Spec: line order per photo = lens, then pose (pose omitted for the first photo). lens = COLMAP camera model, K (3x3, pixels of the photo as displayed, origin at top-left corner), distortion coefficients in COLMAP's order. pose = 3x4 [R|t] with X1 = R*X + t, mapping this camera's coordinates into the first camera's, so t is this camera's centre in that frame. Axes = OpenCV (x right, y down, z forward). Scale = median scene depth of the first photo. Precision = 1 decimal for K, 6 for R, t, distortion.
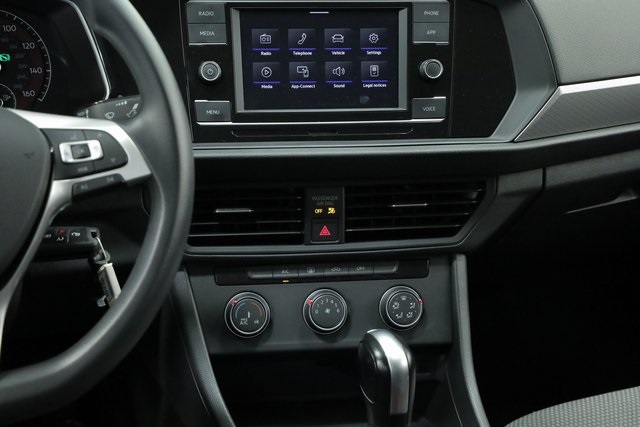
lens RADIAL K [[1203.7, 0, 323.7], [0, 1203.7, 211.3], [0, 0, 1]] dist [0.245685, 0.000000]
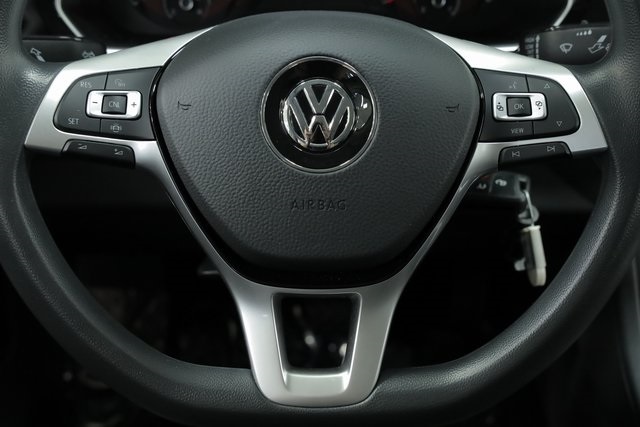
lens RADIAL K [[1136.7, 0, 322.7], [0, 1136.7, 212.6], [0, 0, 1]] dist [0.227251, 0.000000]
pose [[0.923990, 0.171982, -0.341562, -0.043149], [-0.115577, 0.976987, 0.179272, -0.076156], [0.364534, -0.126168, 0.922603, 0.216796]]
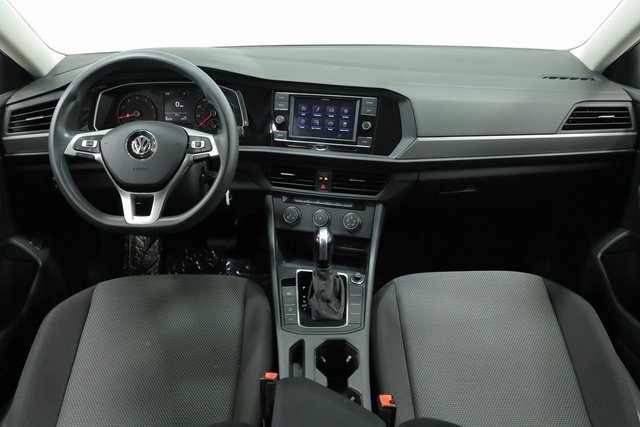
lens RADIAL K [[540.3, 0, 317.1], [0, 540.3, 209.5], [0, 0, 1]] dist [-0.003212, 0.008767]
pose [[0.916696, 0.136635, -0.375499, 0.422978], [-0.116103, 0.990257, 0.076890, -0.021860], [0.382346, -0.026888, 0.923628, -0.048563]]
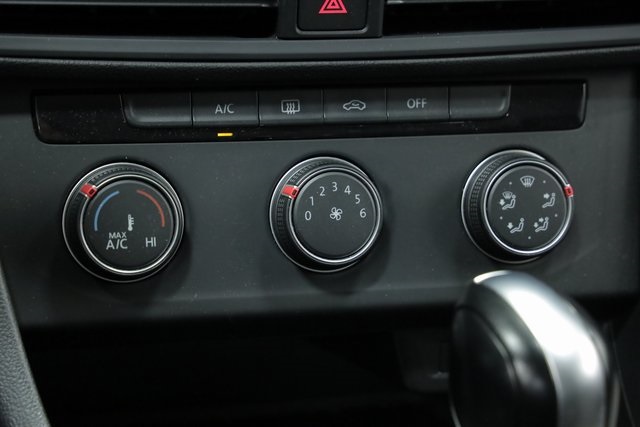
lens RADIAL K [[1869.1, 0, 323.6], [0, 1869.1, 212.9], [0, 0, 1]] dist [0.609018, 0.000000]
pose [[0.992942, 0.008078, 0.118322, -0.071369], [-0.020606, 0.994255, 0.105039, 0.020300], [-0.116794, -0.106736, 0.987404, 0.419016]]
